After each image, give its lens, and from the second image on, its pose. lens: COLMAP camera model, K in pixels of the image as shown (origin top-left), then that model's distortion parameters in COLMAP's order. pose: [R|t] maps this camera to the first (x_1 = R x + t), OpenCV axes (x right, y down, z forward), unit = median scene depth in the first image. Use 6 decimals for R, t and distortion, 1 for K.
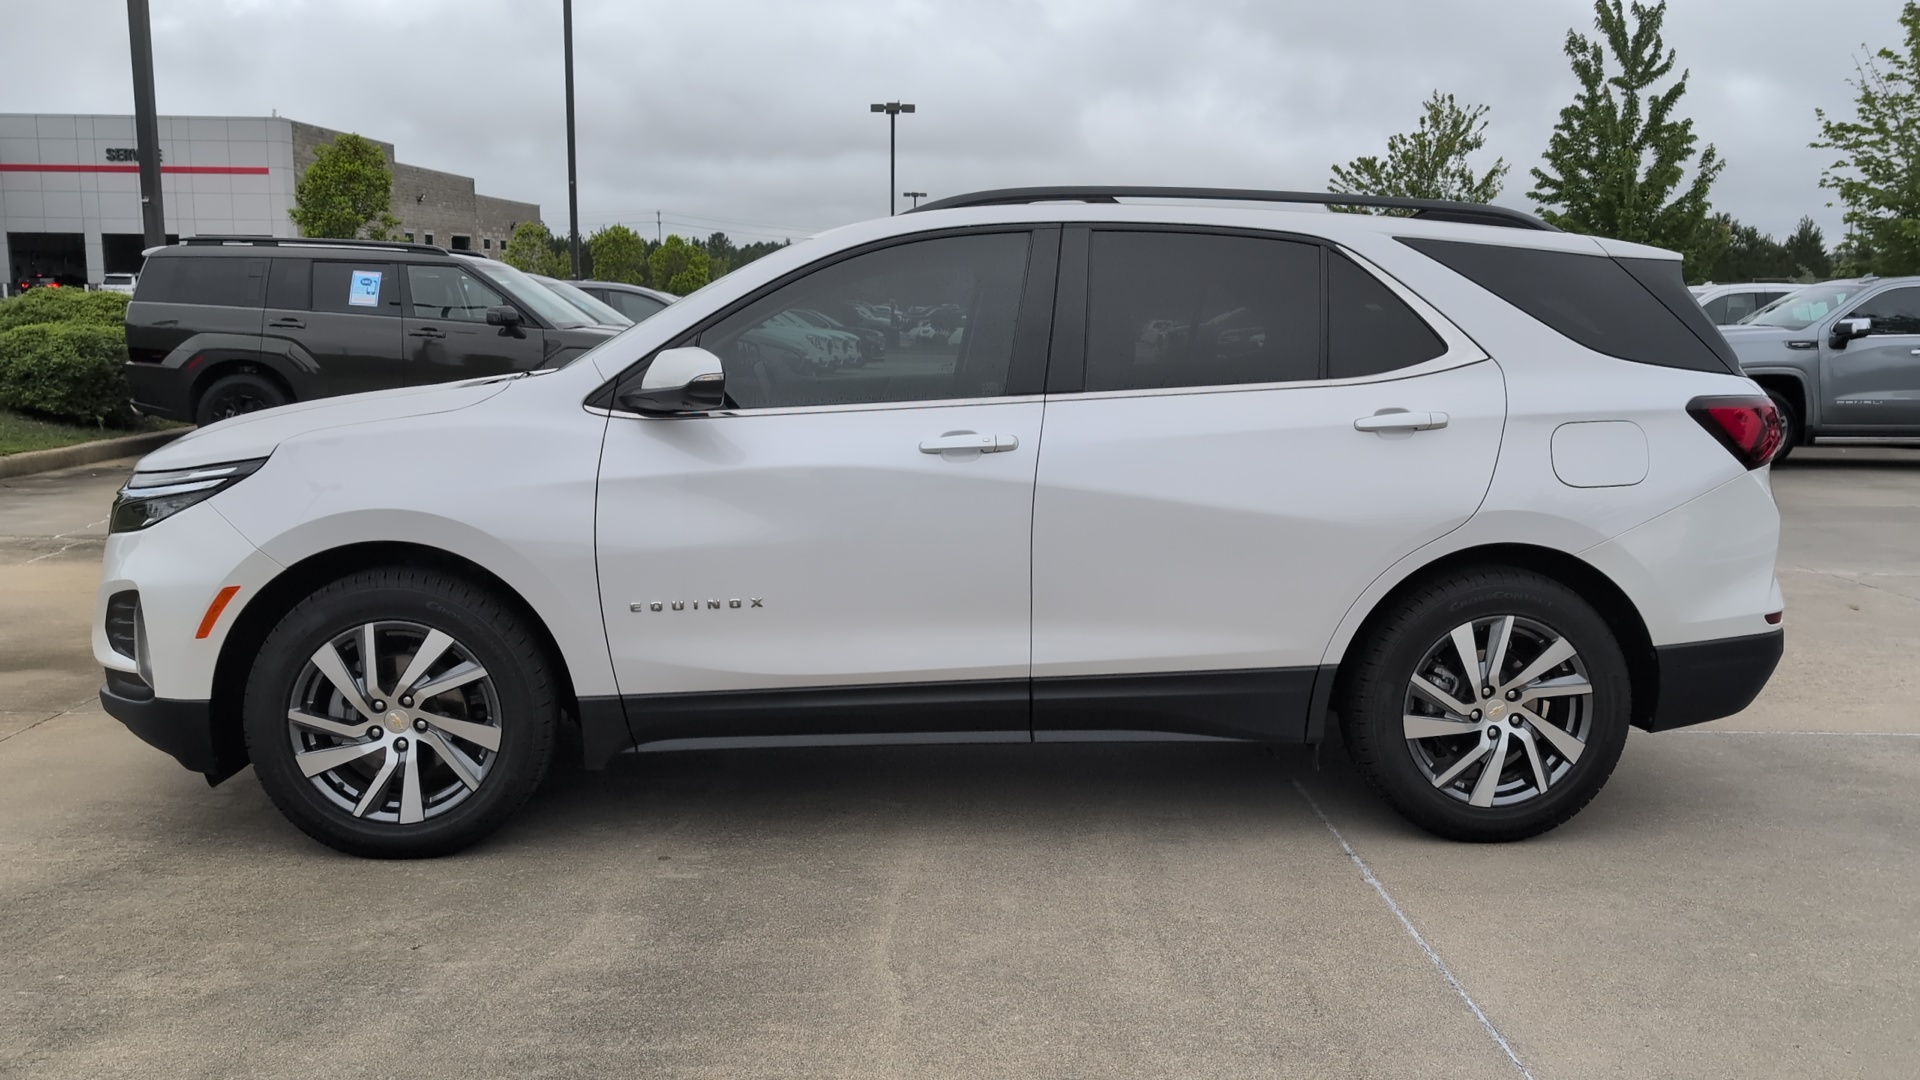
lens RADIAL K [[1610.8, 0, 960.0], [0, 1610.8, 540.0], [0, 0, 1]] dist [0.090344, -0.166882]
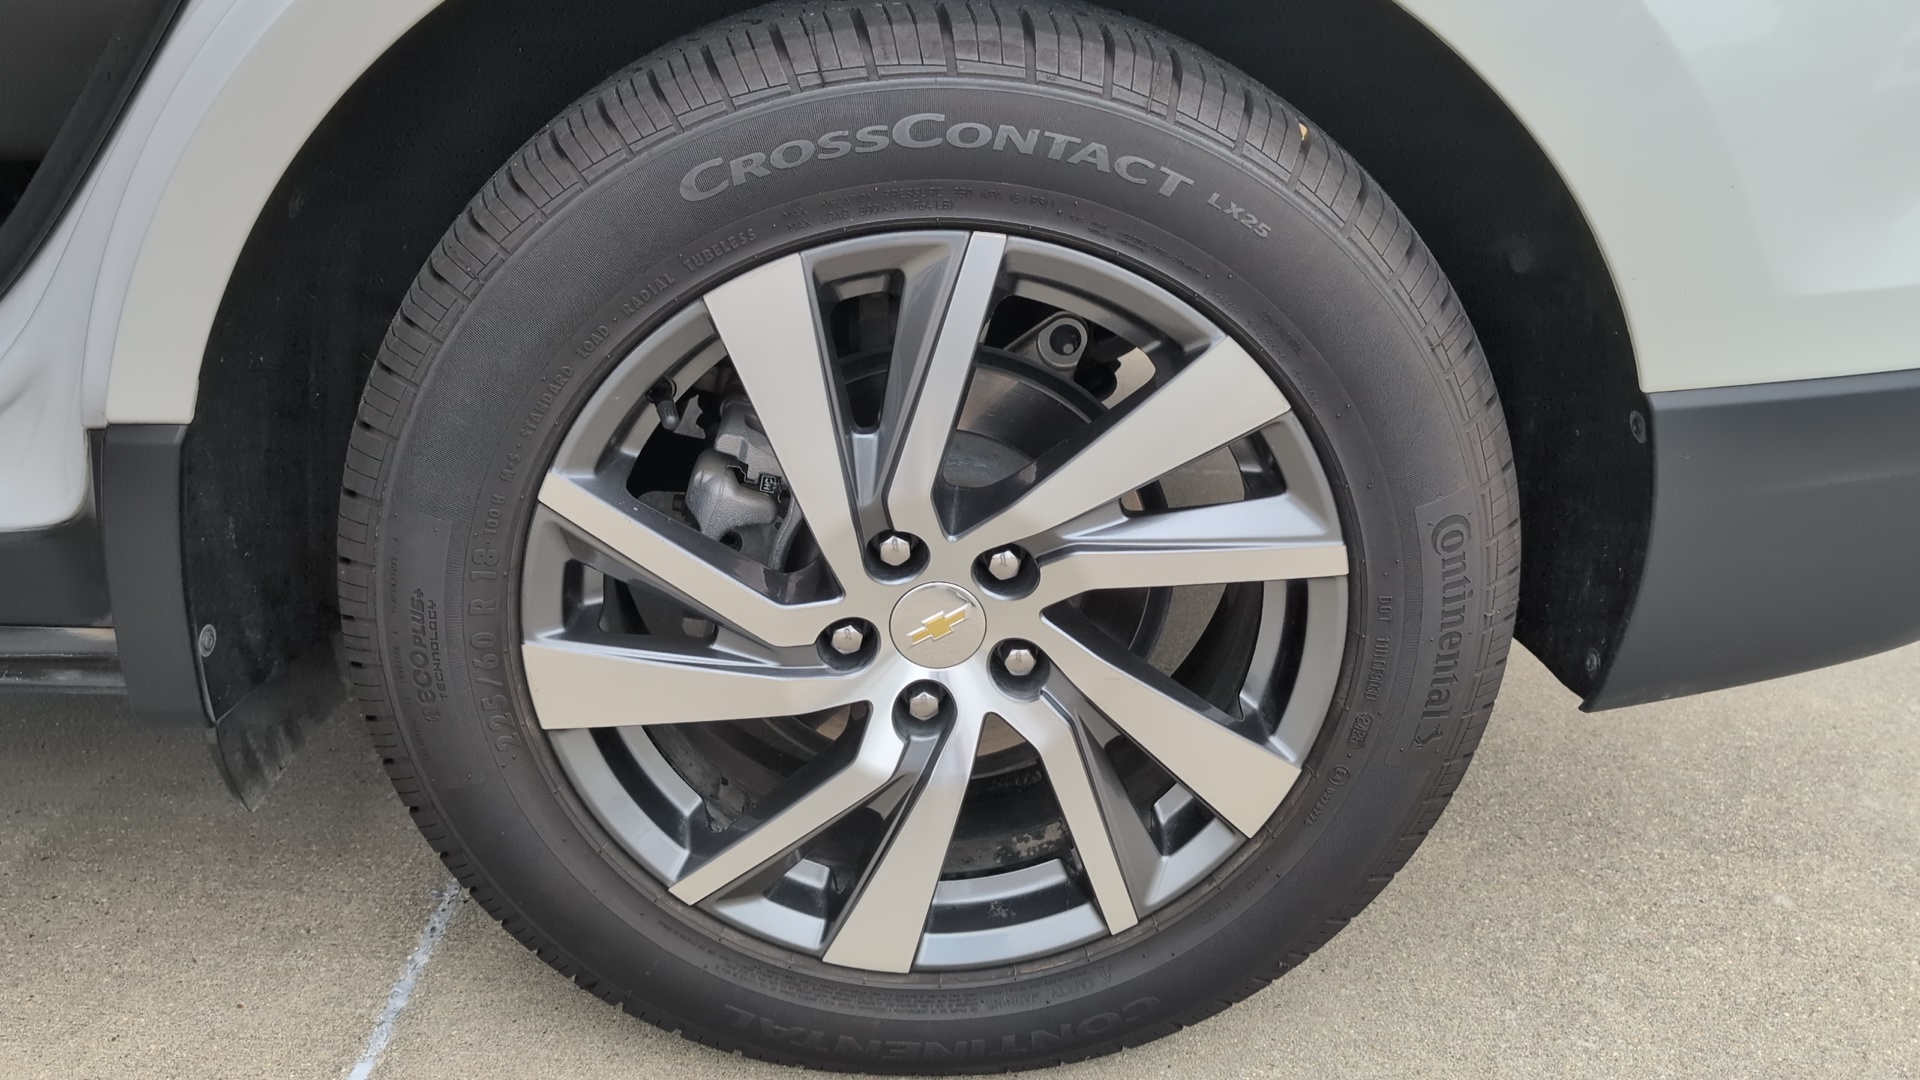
lens RADIAL K [[1610.8, 0, 960.0], [0, 1610.8, 540.0], [0, 0, 1]] dist [0.090344, -0.166882]
pose [[0.998103, 0.051853, -0.033185, 0.338746], [-0.040855, 0.961142, 0.273014, 0.026655], [0.046052, -0.271140, 0.961438, 0.768417]]
